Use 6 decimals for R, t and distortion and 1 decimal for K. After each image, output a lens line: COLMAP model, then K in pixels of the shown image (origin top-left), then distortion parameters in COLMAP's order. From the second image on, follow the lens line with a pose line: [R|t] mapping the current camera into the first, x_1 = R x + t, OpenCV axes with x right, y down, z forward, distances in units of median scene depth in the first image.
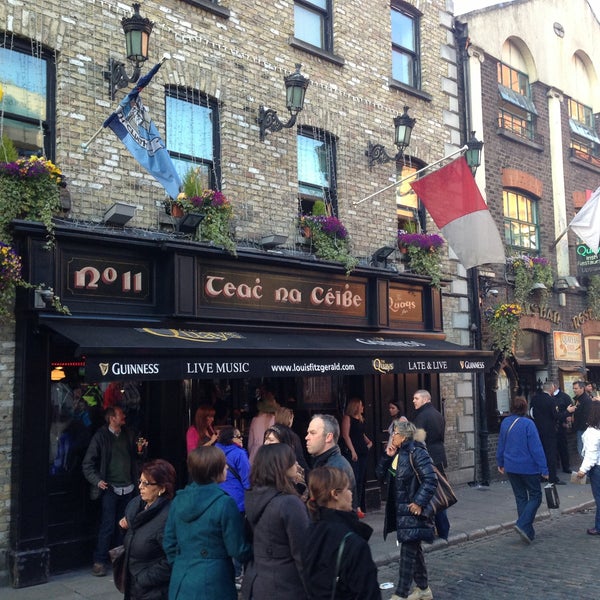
lens RADIAL K [[739.9, 0, 300.0], [0, 739.9, 300.0], [0, 0, 1]] dist [0.118983, 0.024546]
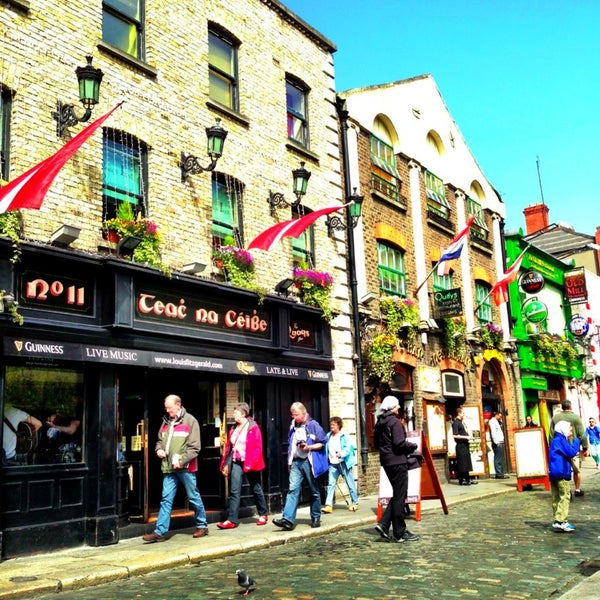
lens RADIAL K [[739.9, 0, 300.0], [0, 739.9, 300.0], [0, 0, 1]] dist [0.118983, 0.024546]
pose [[0.981322, 0.017890, 0.191538, -0.088337], [-0.000519, 0.995909, -0.090361, 0.066875], [-0.192371, 0.088573, 0.977317, -0.127619]]
